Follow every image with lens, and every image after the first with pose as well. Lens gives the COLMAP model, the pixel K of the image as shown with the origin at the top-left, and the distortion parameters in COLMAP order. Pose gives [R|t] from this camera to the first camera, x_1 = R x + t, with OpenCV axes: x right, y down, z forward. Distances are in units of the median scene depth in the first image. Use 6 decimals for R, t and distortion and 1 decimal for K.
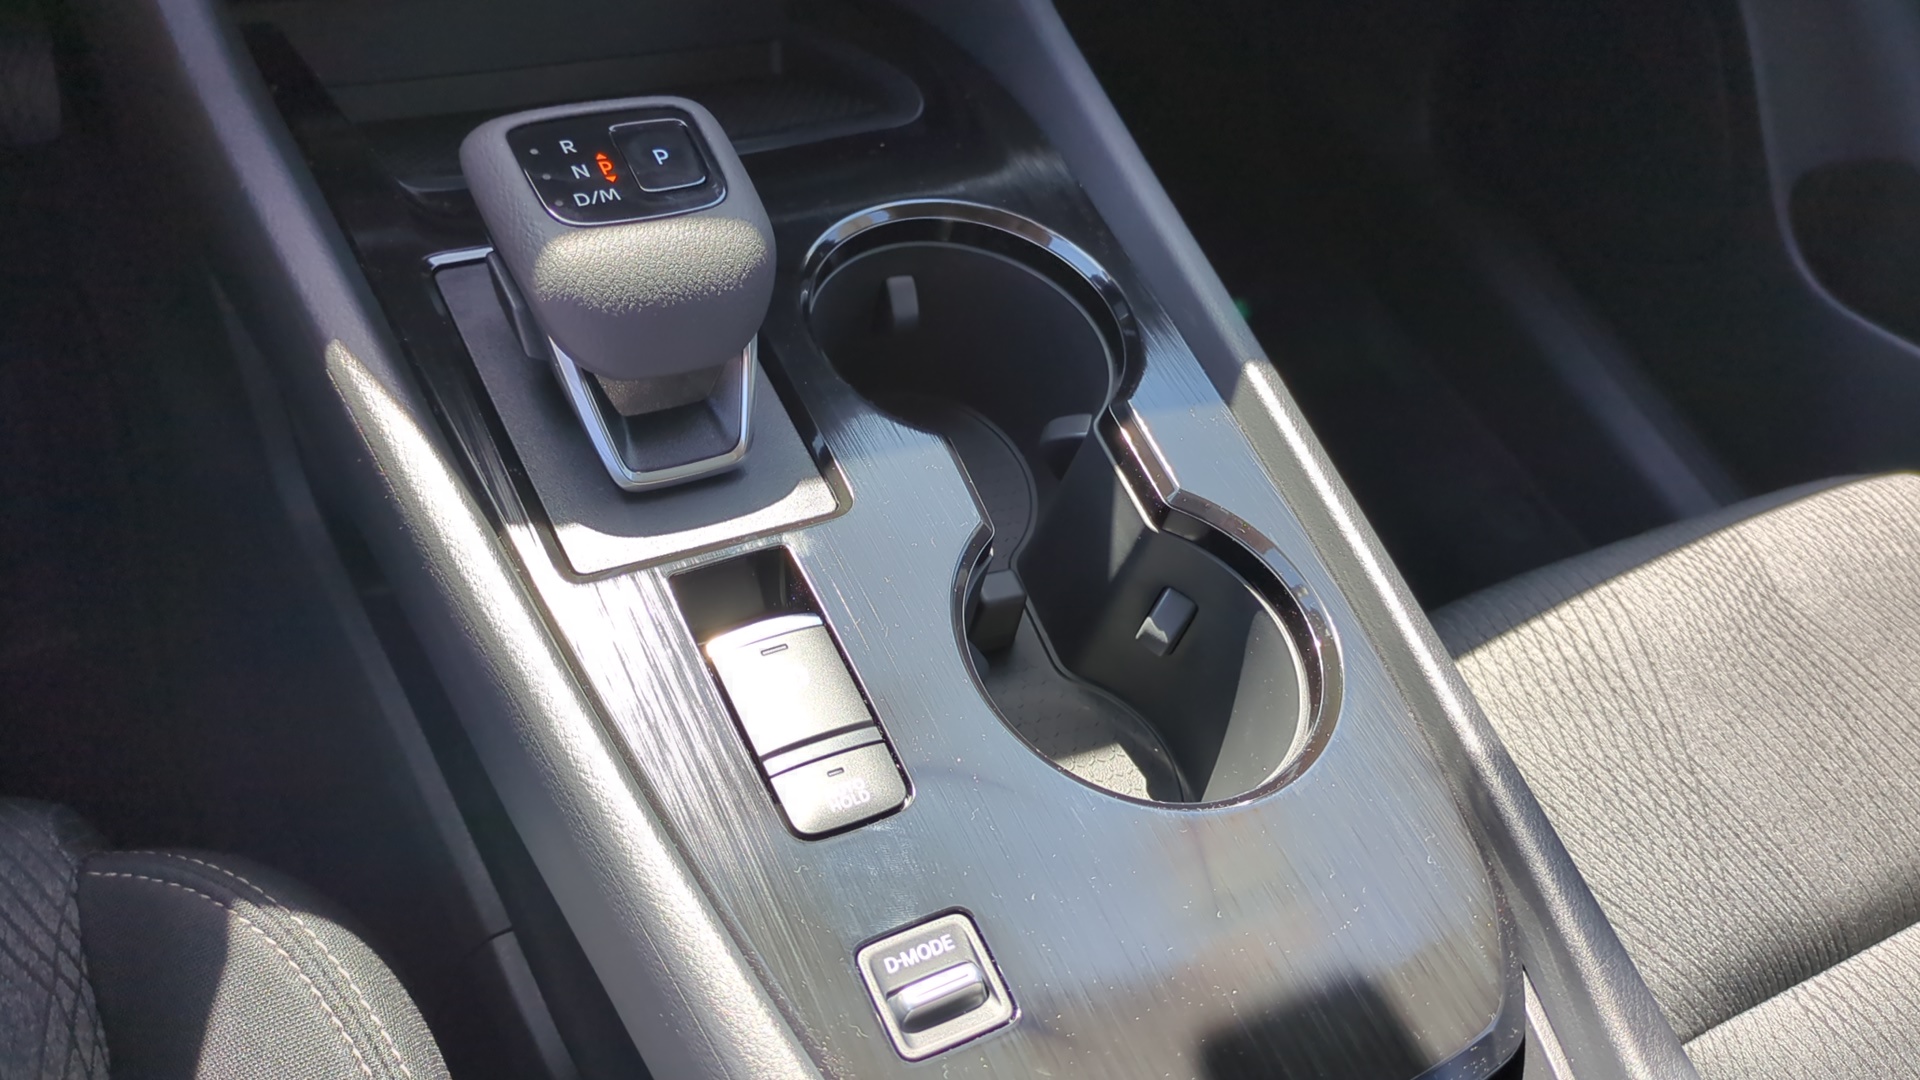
lens RADIAL K [[1623.3, 0, 956.9], [0, 1623.3, 532.6], [0, 0, 1]] dist [0.043448, -0.073620]
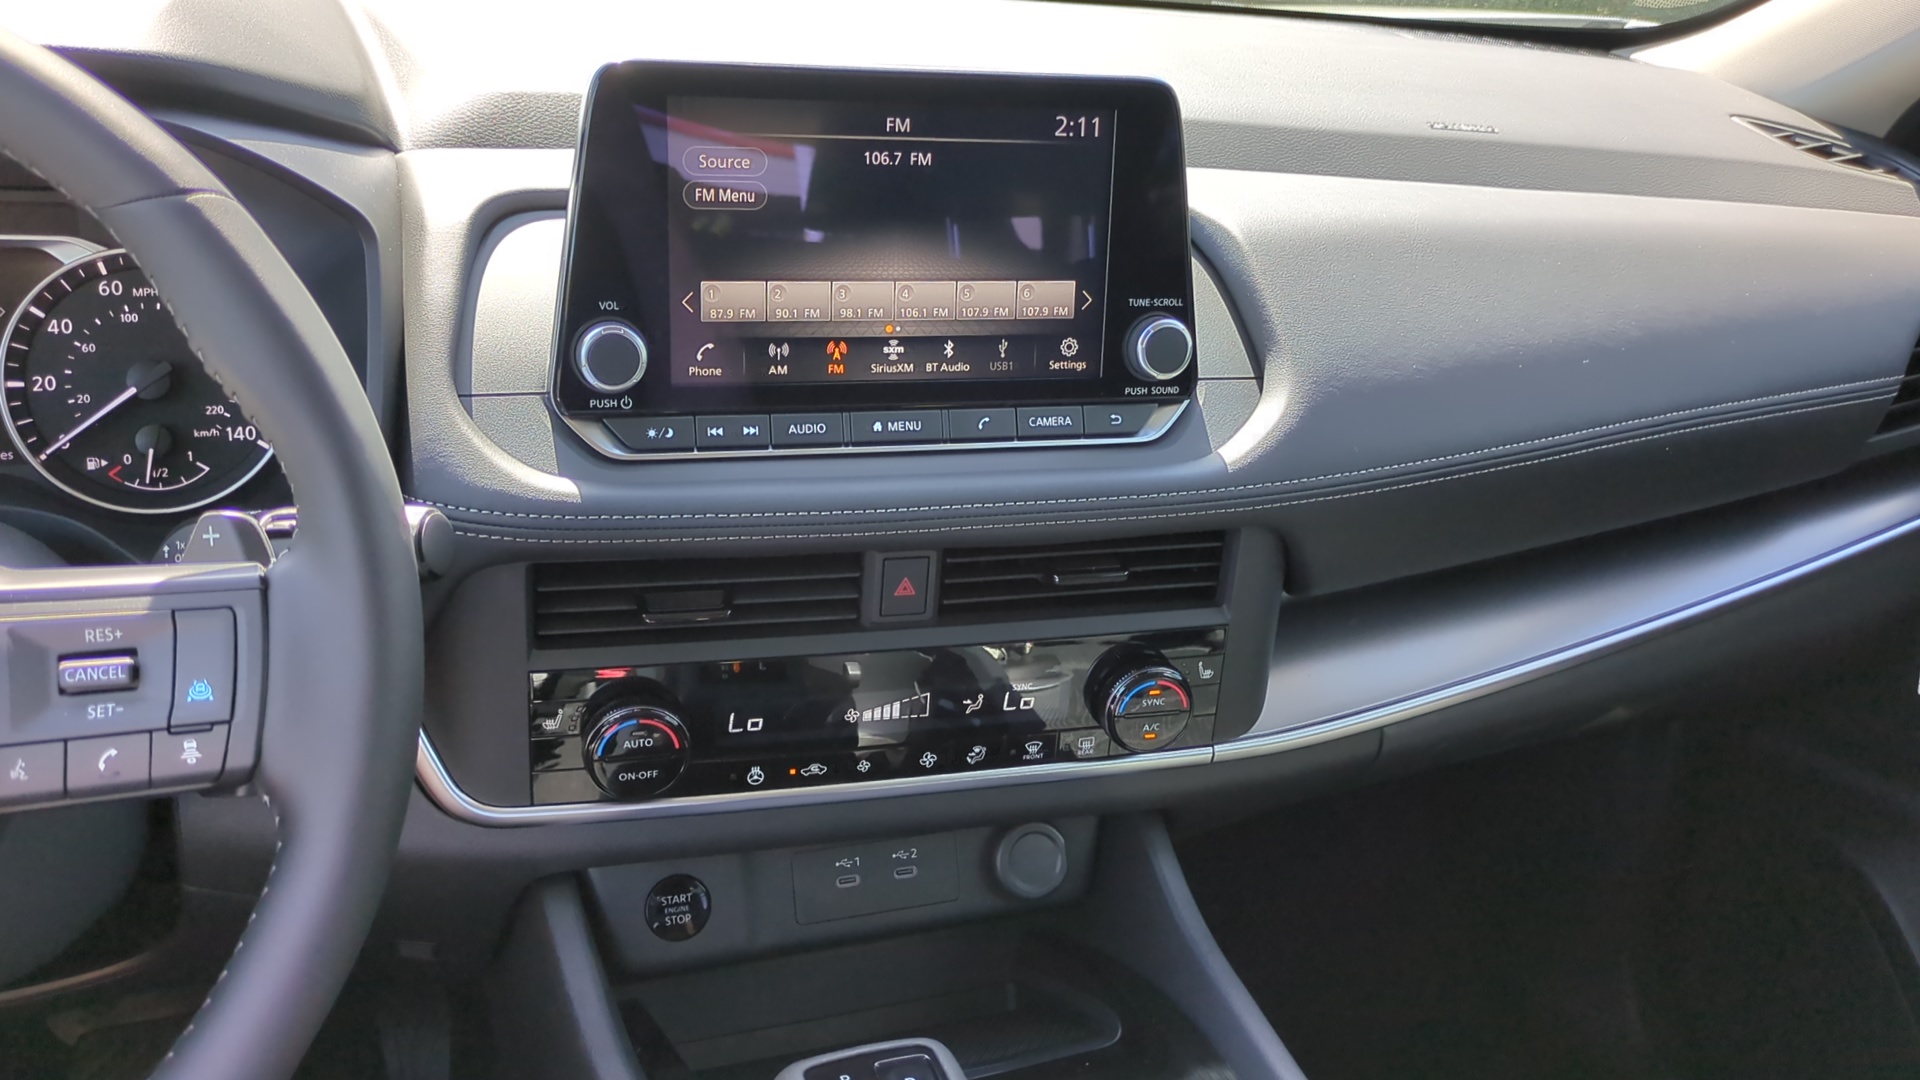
lens RADIAL K [[1623.3, 0, 951.0], [0, 1623.3, 534.7], [0, 0, 1]] dist [0.043448, -0.073620]
pose [[0.984773, -0.101471, -0.141160, 0.086057], [0.013077, 0.852916, -0.521885, 0.086246], [0.173354, 0.512092, 0.841255, -0.362049]]
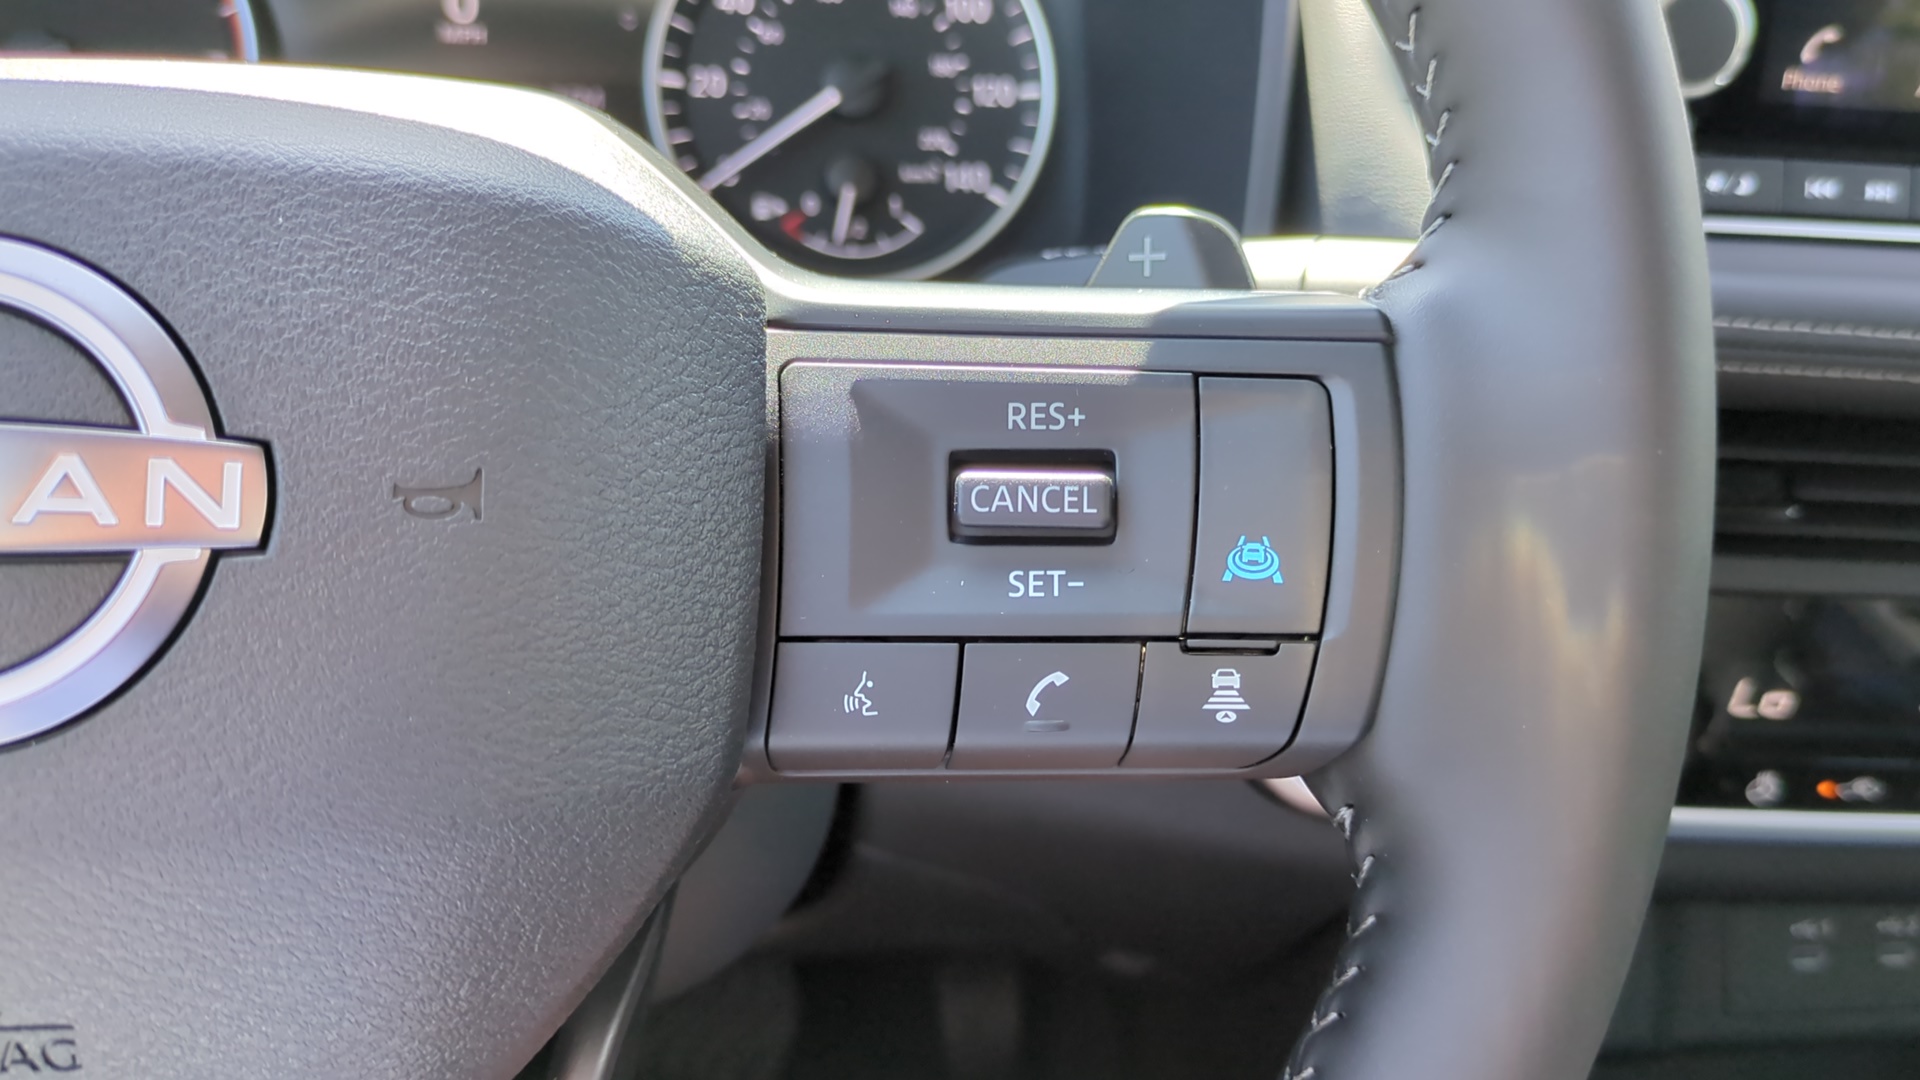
lens RADIAL K [[1623.3, 0, 960.9], [0, 1623.3, 524.5], [0, 0, 1]] dist [0.043448, -0.073620]
pose [[0.930355, -0.005501, -0.366619, -0.416220], [-0.177749, 0.867773, -0.464086, -0.145162], [0.320695, 0.496931, 0.806359, 0.054247]]
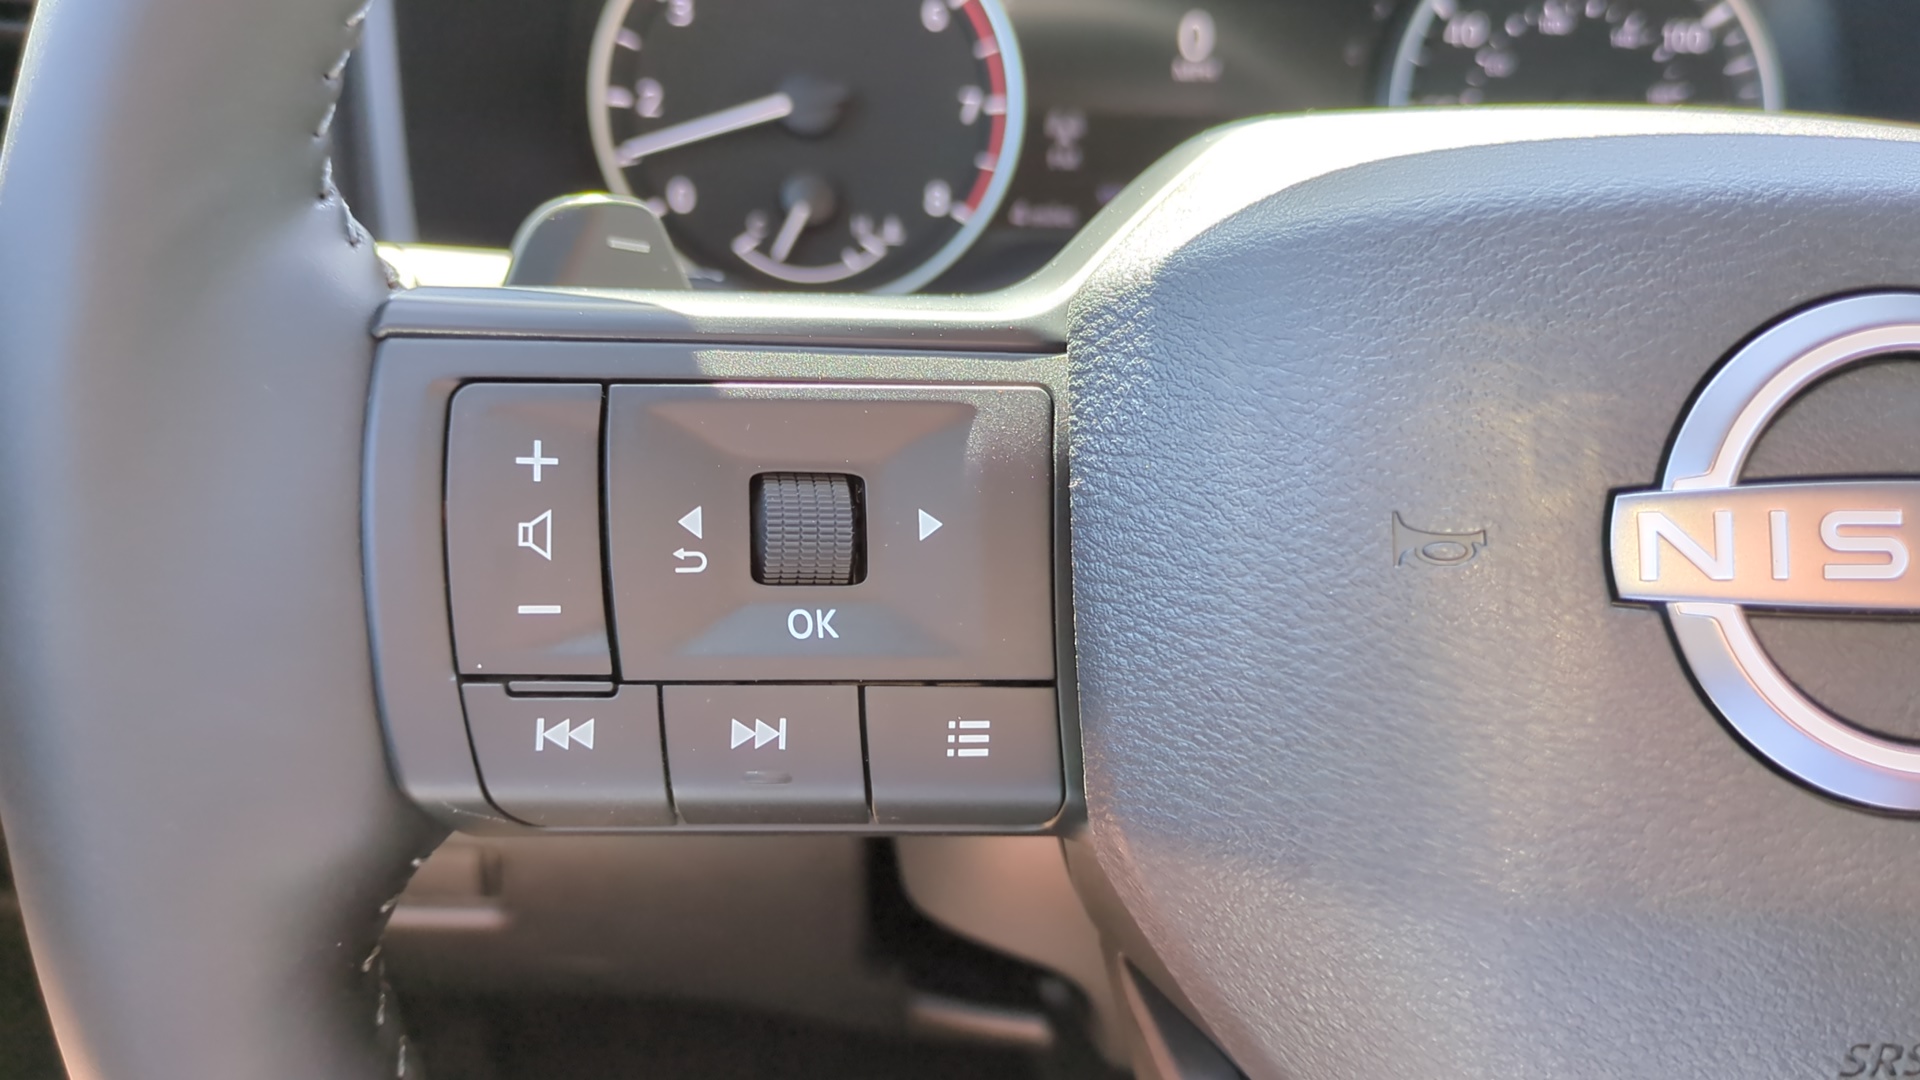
lens RADIAL K [[1623.3, 0, 971.3], [0, 1623.3, 531.2], [0, 0, 1]] dist [0.043448, -0.073620]
pose [[0.920951, -0.015757, -0.389360, -0.808820], [-0.182525, 0.865352, -0.466745, -0.075404], [0.344288, 0.500918, 0.794070, -0.092554]]
